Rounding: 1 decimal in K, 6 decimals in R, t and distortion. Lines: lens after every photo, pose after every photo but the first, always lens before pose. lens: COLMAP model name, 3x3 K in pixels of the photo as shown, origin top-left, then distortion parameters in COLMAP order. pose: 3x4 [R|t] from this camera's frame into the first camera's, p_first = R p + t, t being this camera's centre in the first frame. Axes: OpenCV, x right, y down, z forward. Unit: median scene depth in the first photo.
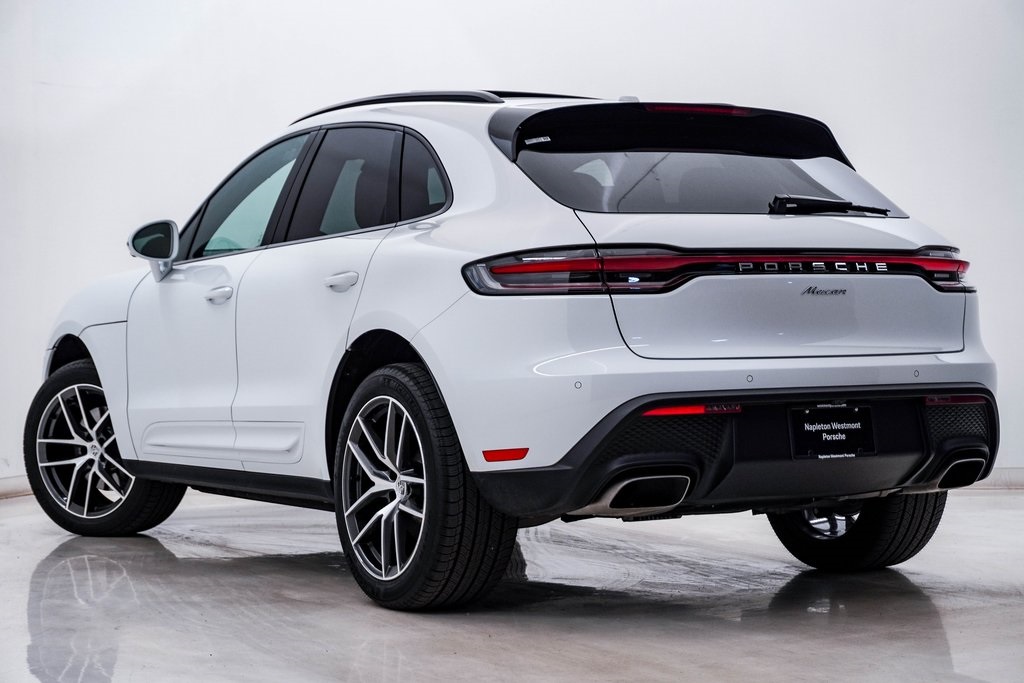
lens RADIAL K [[2205.2, 0, 512.0], [0, 2205.2, 341.5], [0, 0, 1]] dist [0.006662, -0.030692]
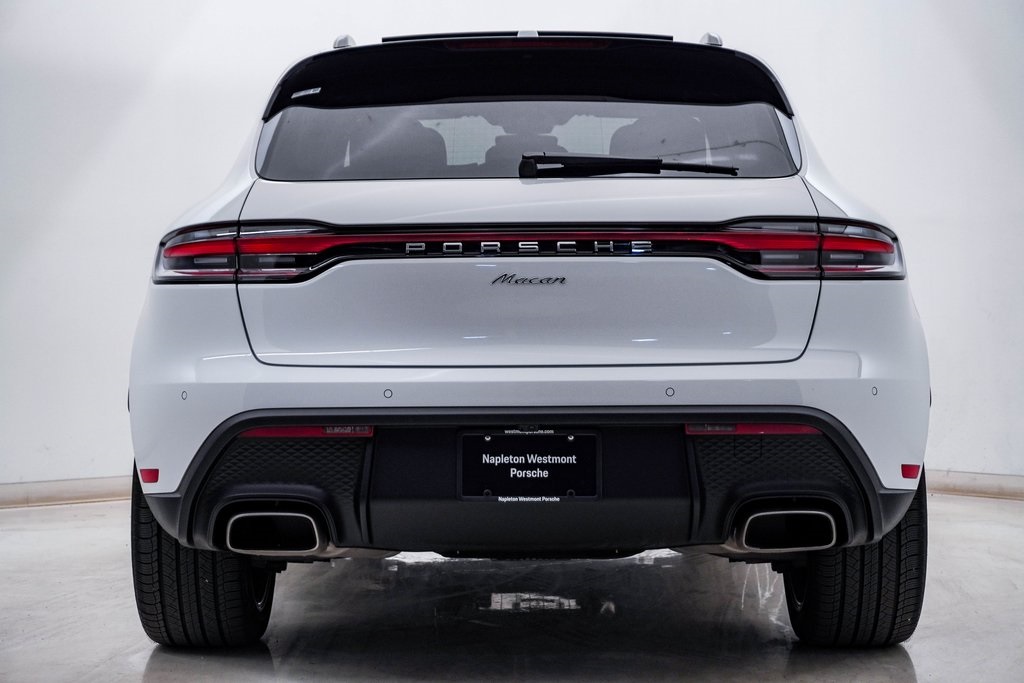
lens RADIAL K [[2286.8, 0, 512.0], [0, 2286.8, 341.5], [0, 0, 1]] dist [-0.119224, -0.301472]
pose [[0.856659, 0.014762, -0.515672, 0.540549], [-0.009865, 0.999876, 0.012235, -0.011127], [0.515789, -0.005394, 0.856698, 0.329526]]
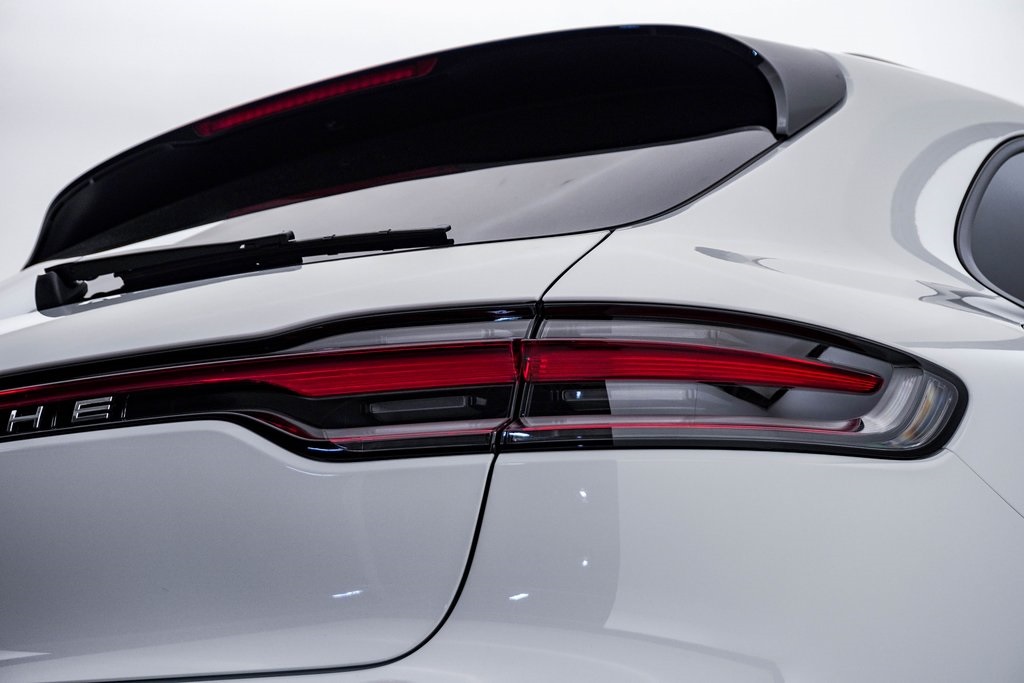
lens RADIAL K [[2205.2, 0, 512.0], [0, 2205.2, 341.5], [0, 0, 1]] dist [0.006662, -0.030692]
pose [[0.424840, -0.106544, -0.898977, 0.503823], [0.054424, 0.994260, -0.092117, -0.010677], [0.903631, -0.009791, 0.428200, 0.941292]]
